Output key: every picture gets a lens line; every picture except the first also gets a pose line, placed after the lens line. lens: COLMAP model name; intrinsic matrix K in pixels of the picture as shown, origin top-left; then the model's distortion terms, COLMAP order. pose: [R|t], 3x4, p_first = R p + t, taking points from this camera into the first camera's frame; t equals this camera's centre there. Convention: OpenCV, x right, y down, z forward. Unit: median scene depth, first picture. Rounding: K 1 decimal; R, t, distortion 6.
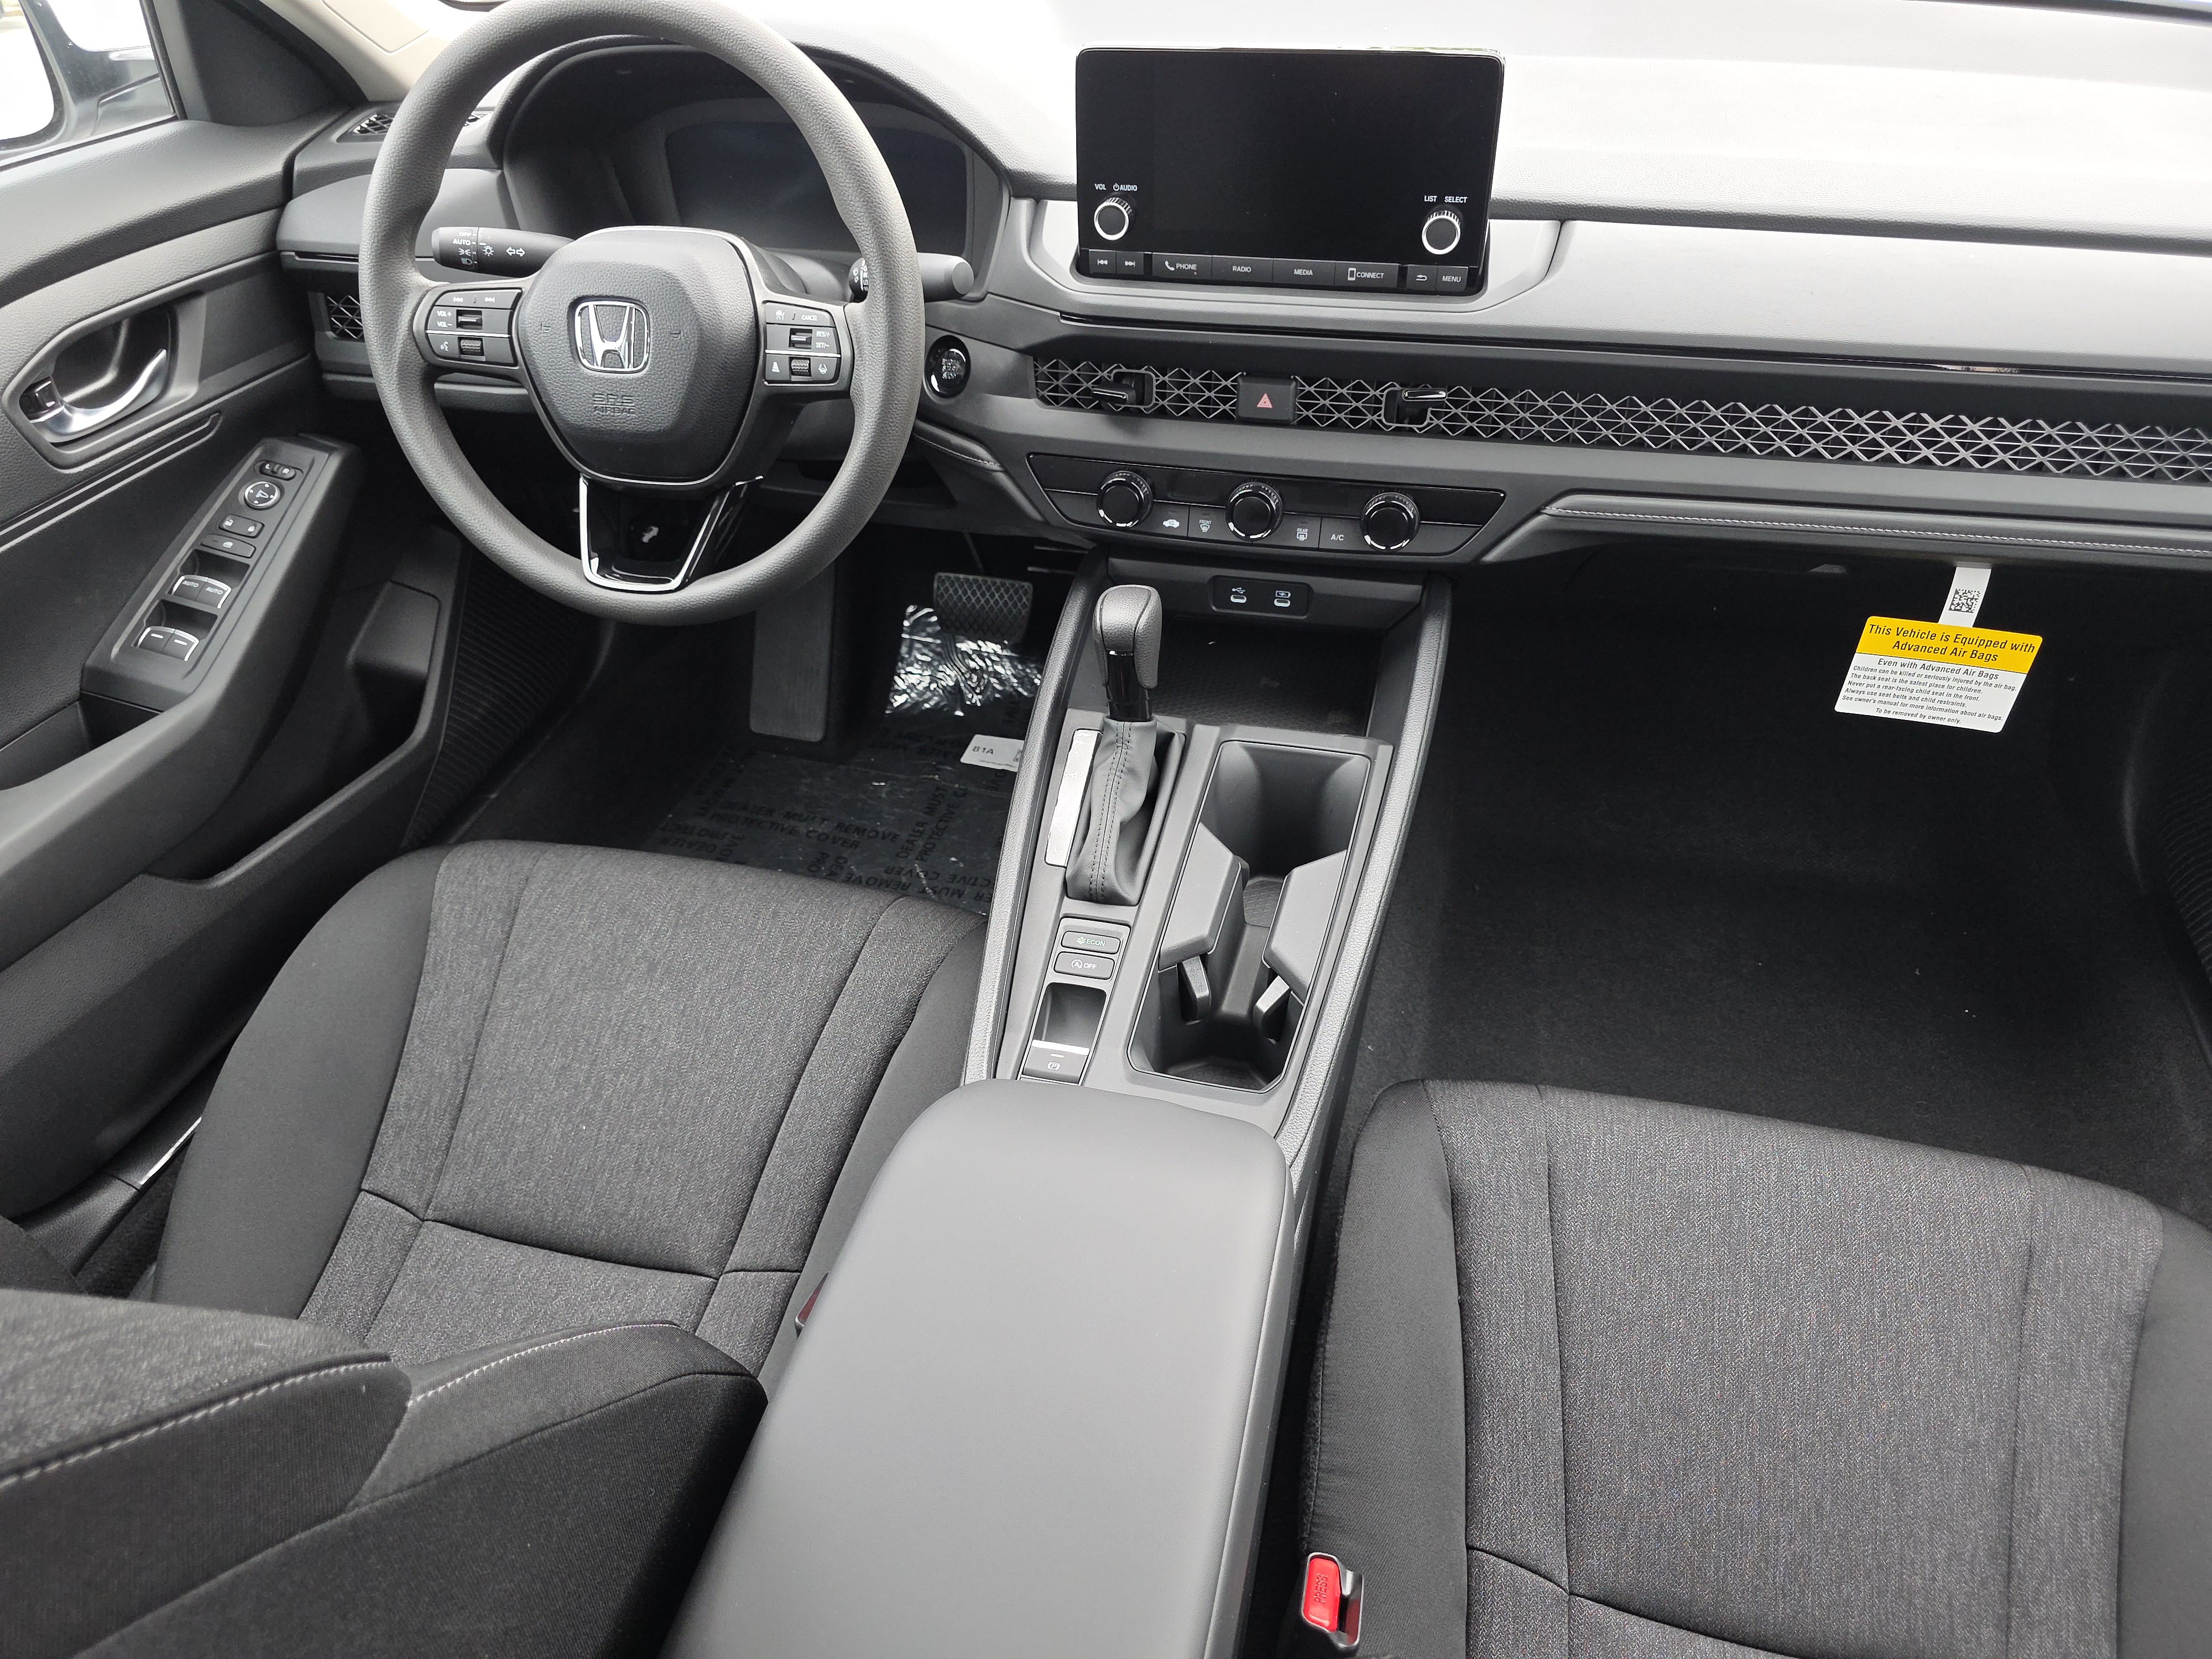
lens RADIAL K [[1479.6, 0, 1129.3], [0, 1479.6, 847.8], [0, 0, 1]] dist [0.034839, -0.026518]
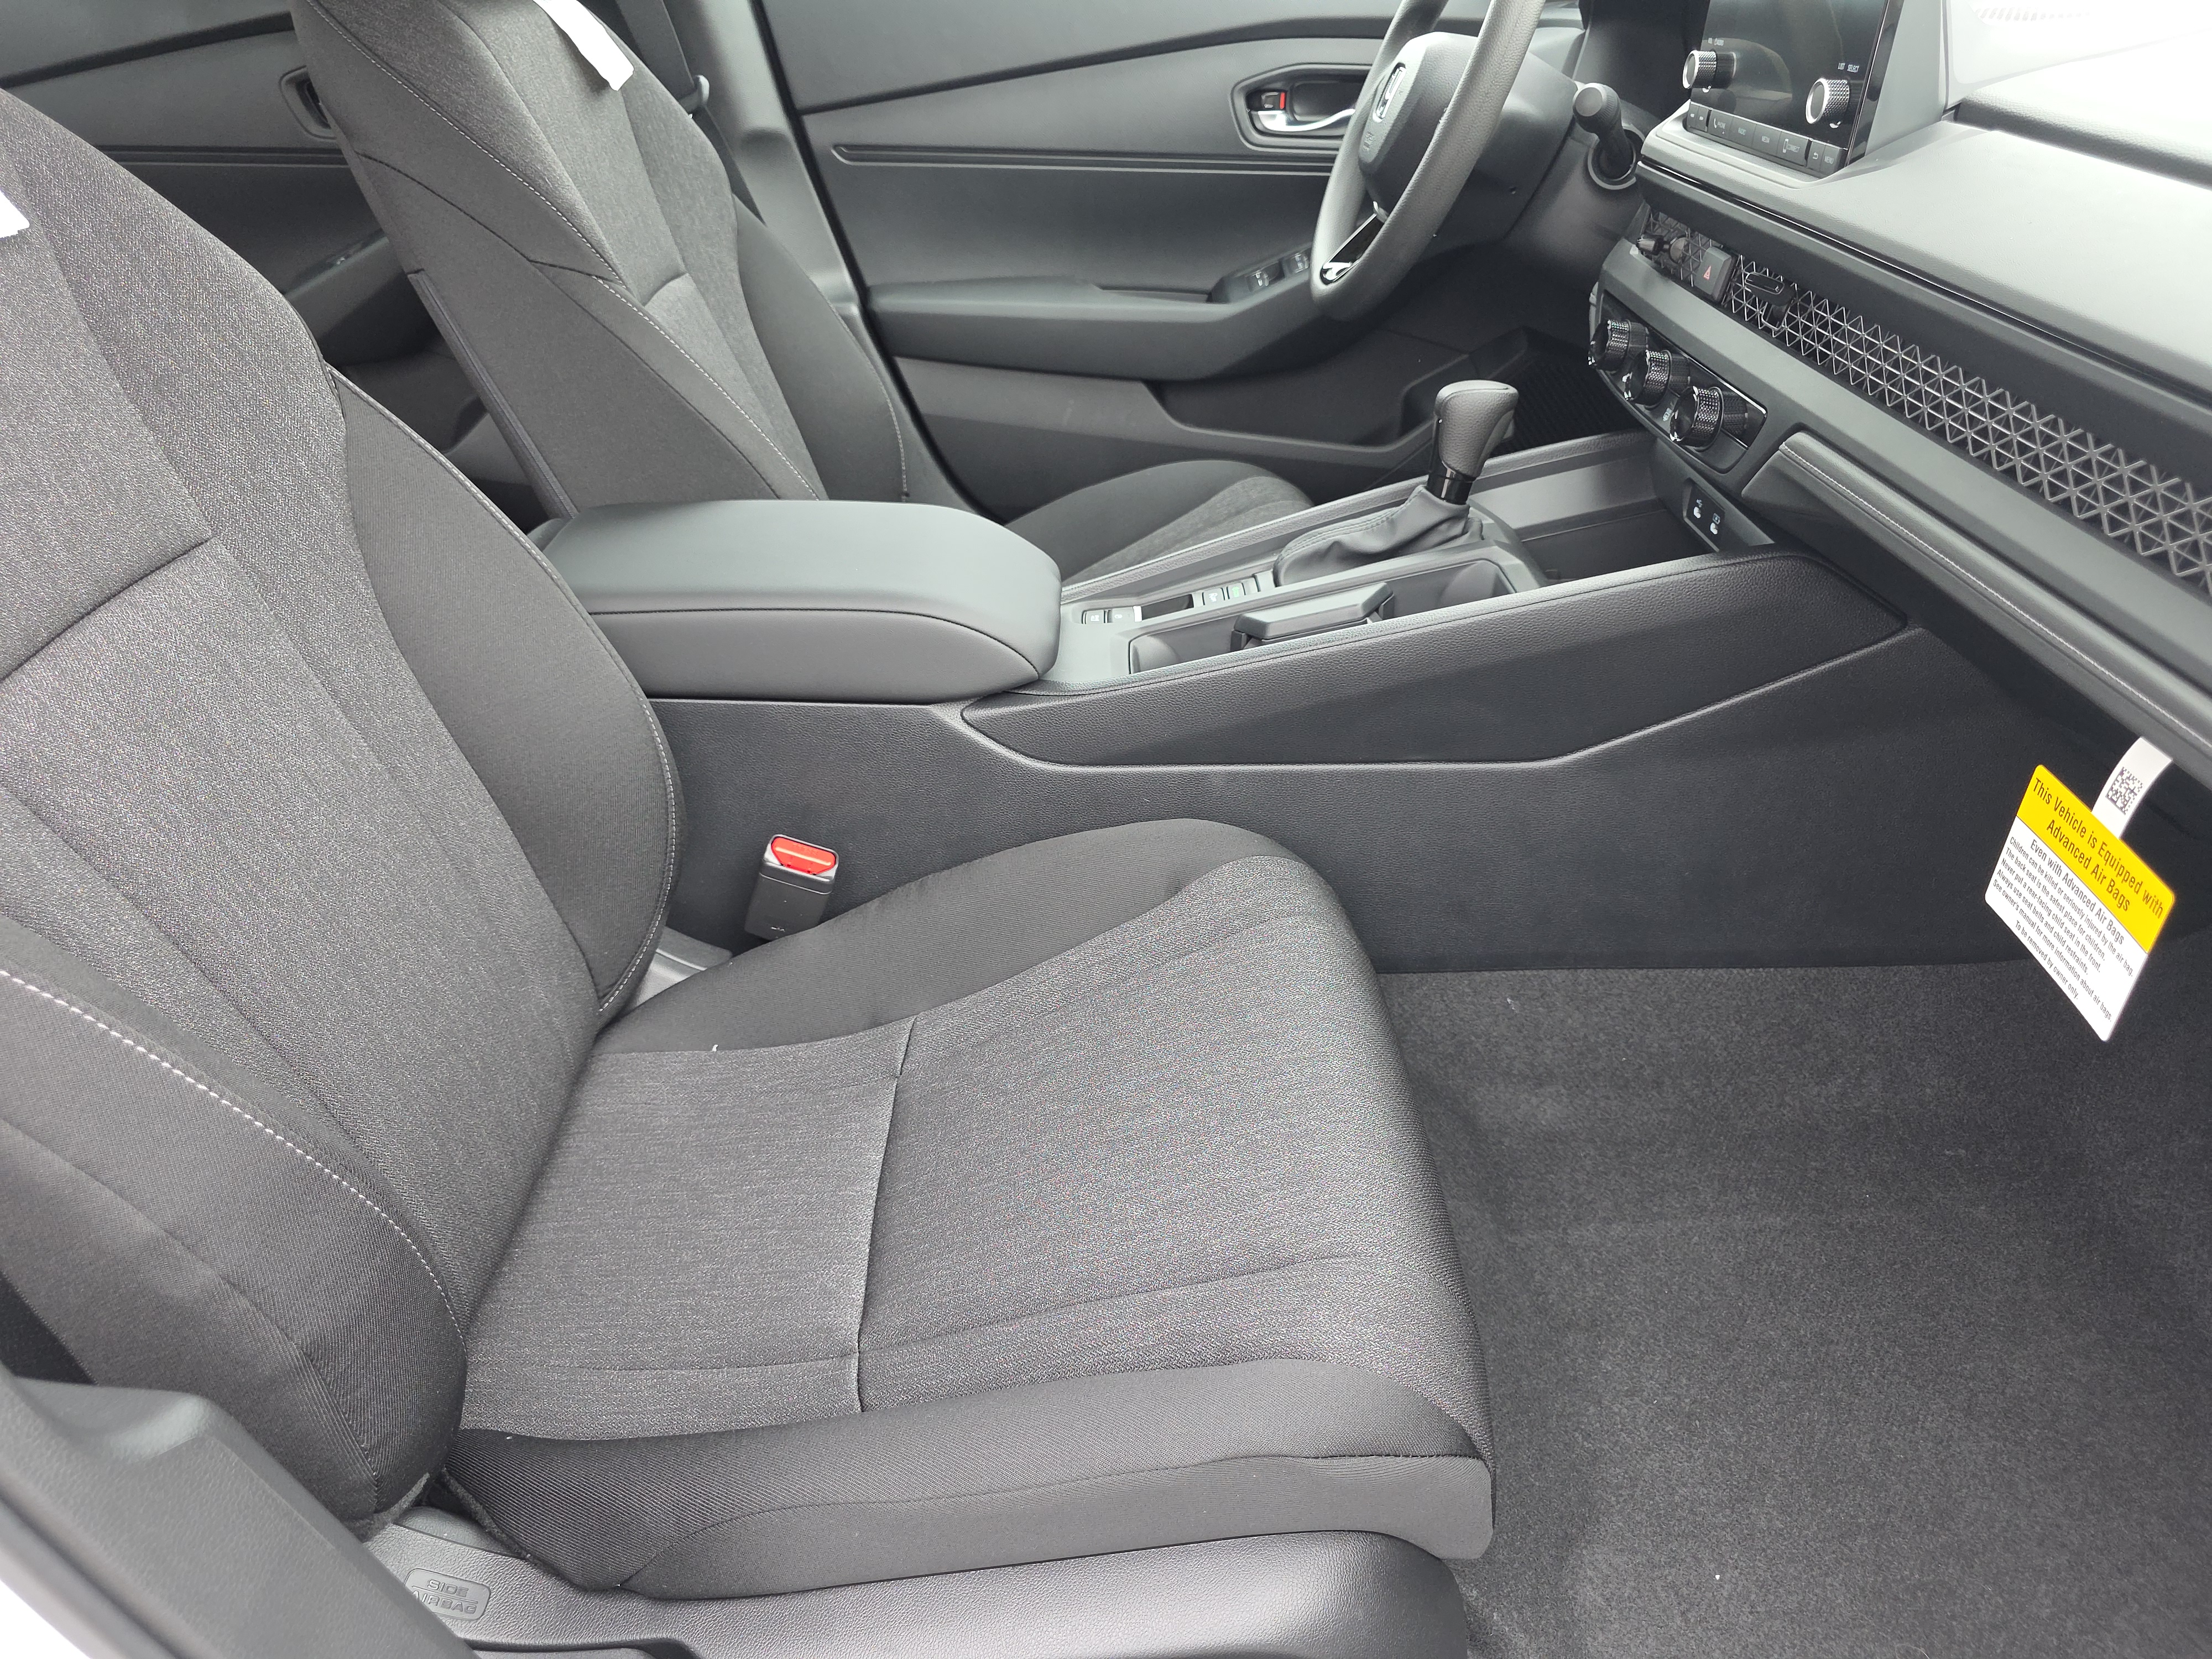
lens RADIAL K [[1479.6, 0, 1100.7], [0, 1479.6, 844.8], [0, 0, 1]] dist [0.034839, -0.026518]
pose [[0.259867, 0.548113, -0.795010, 0.977583], [-0.644993, 0.711232, 0.279522, -0.040208], [0.718646, 0.440138, 0.538355, 0.322064]]
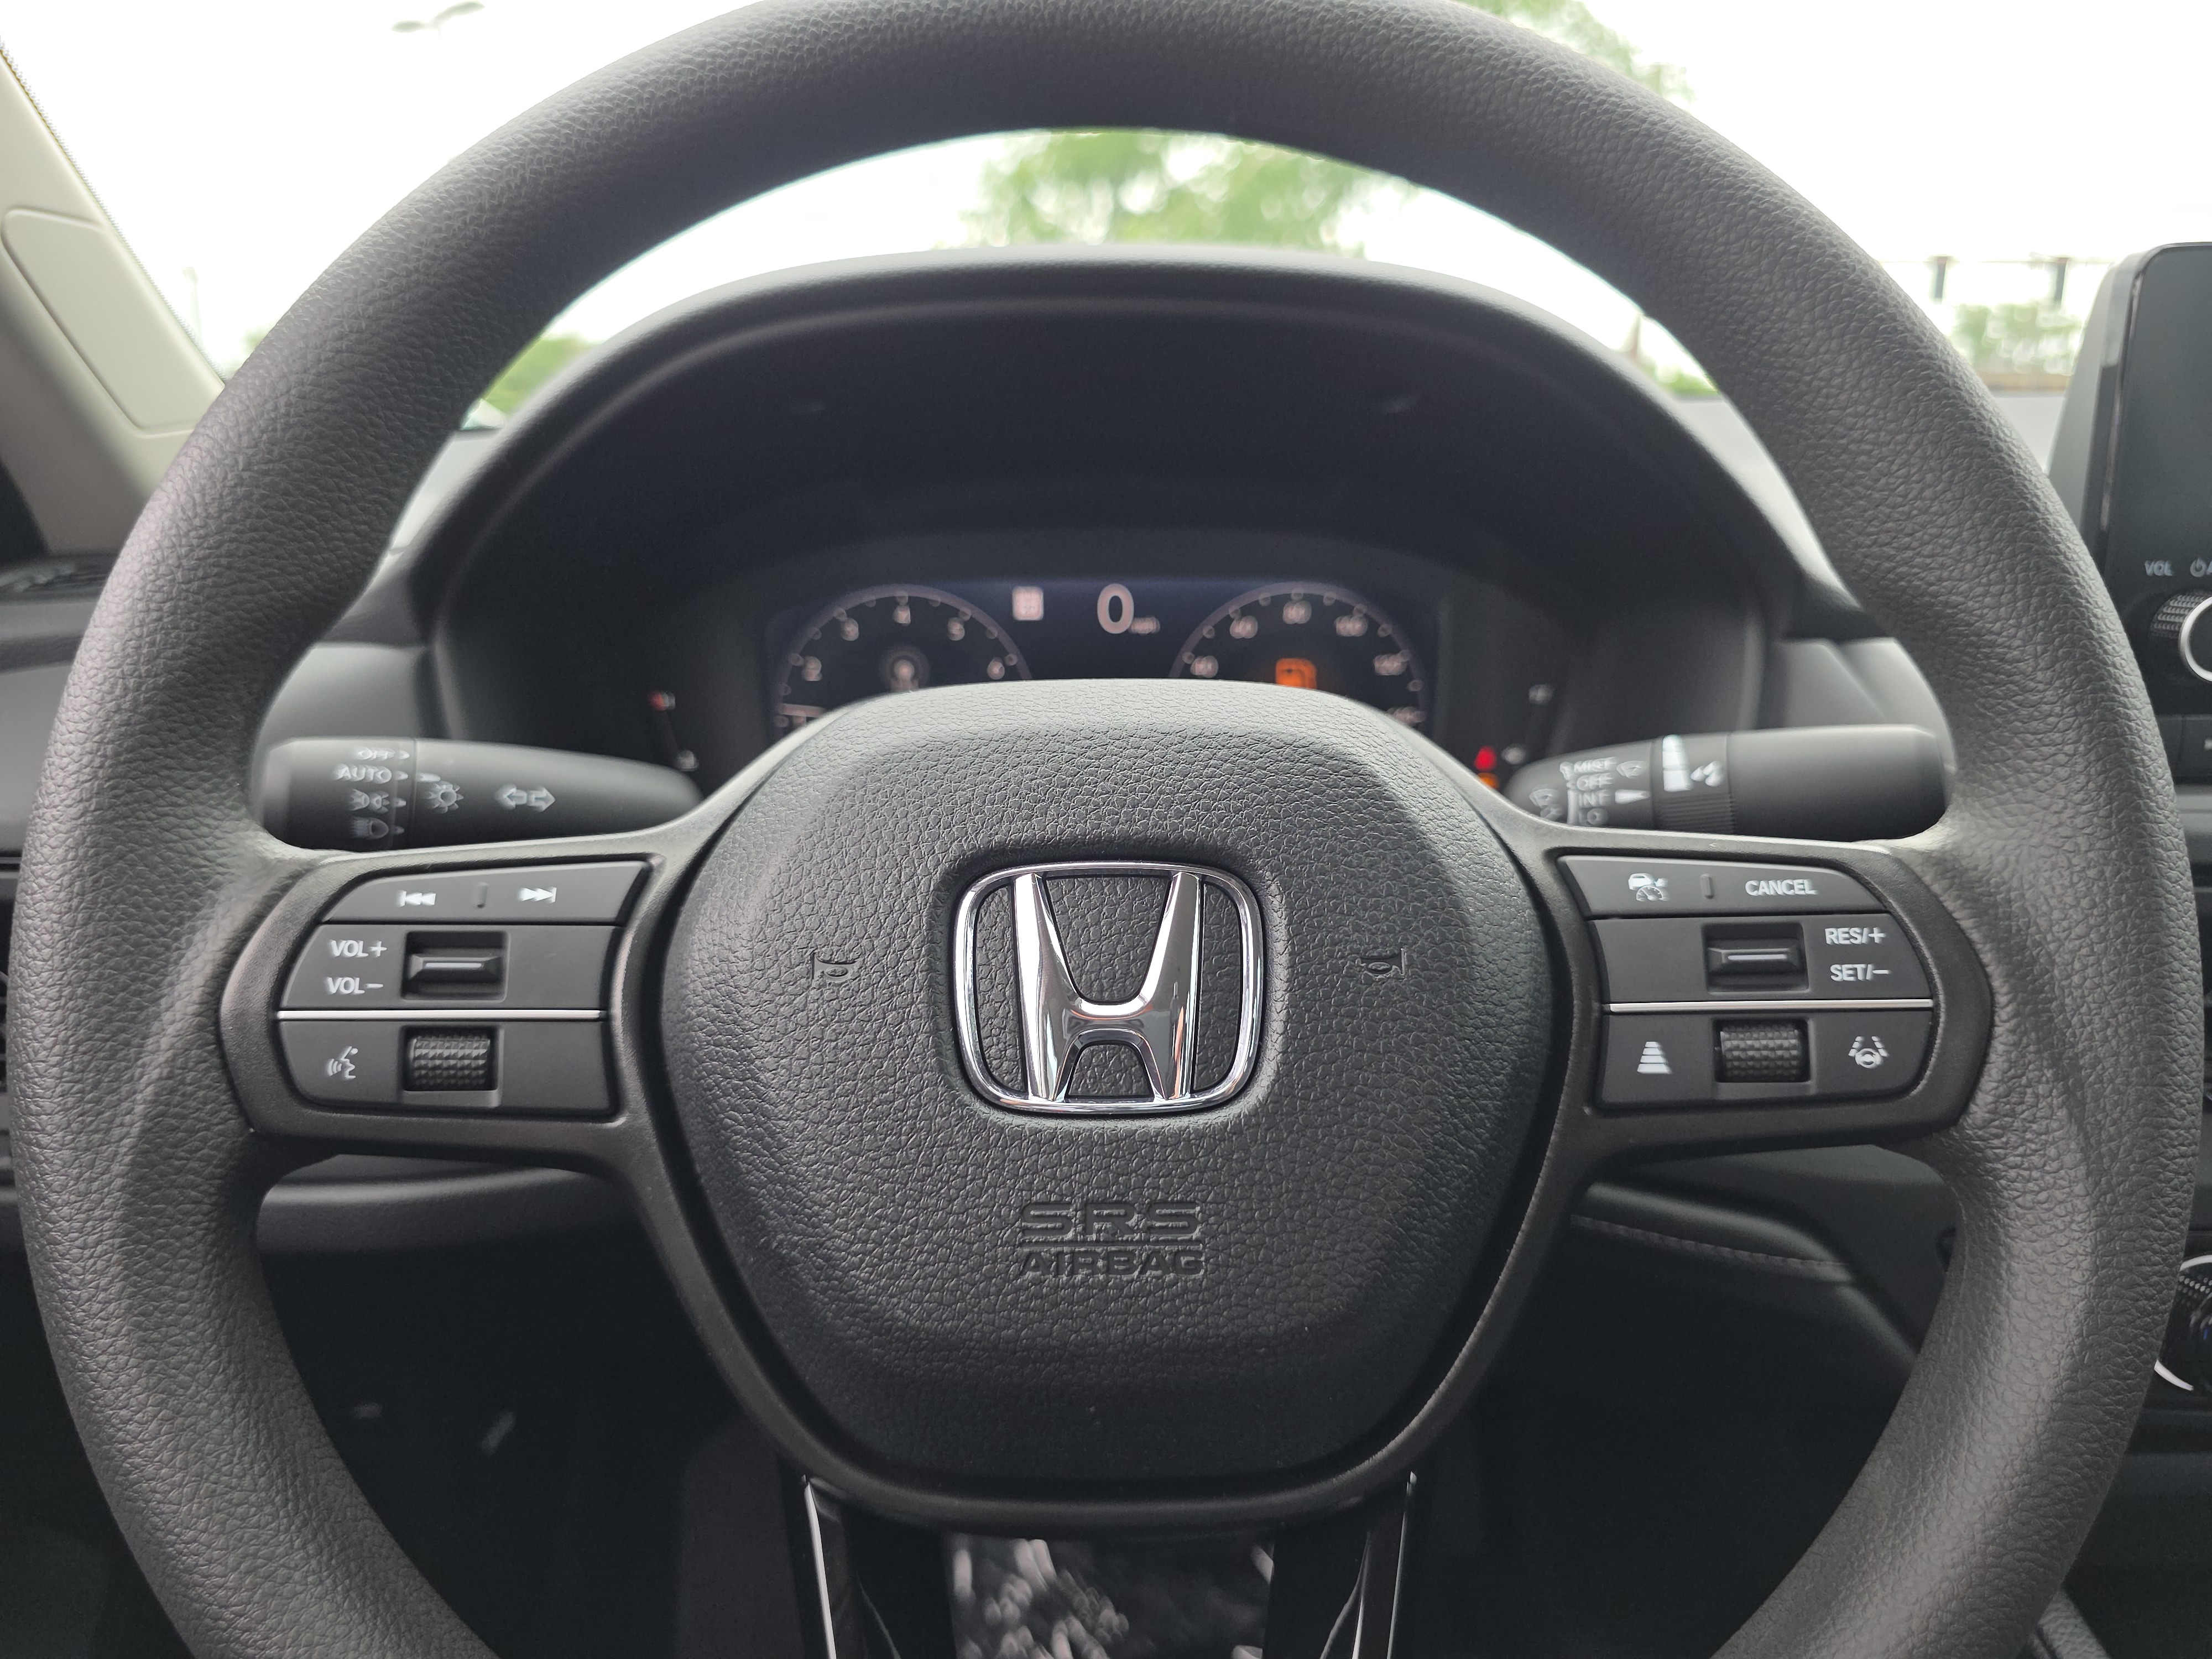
lens RADIAL K [[1479.6, 0, 1082.4], [0, 1479.6, 855.3], [0, 0, 1]] dist [0.034839, -0.026518]
pose [[0.972214, -0.025356, 0.232715, -0.375268], [0.124382, 0.898128, -0.421777, -0.231414], [-0.198313, 0.439003, 0.876327, 0.695225]]
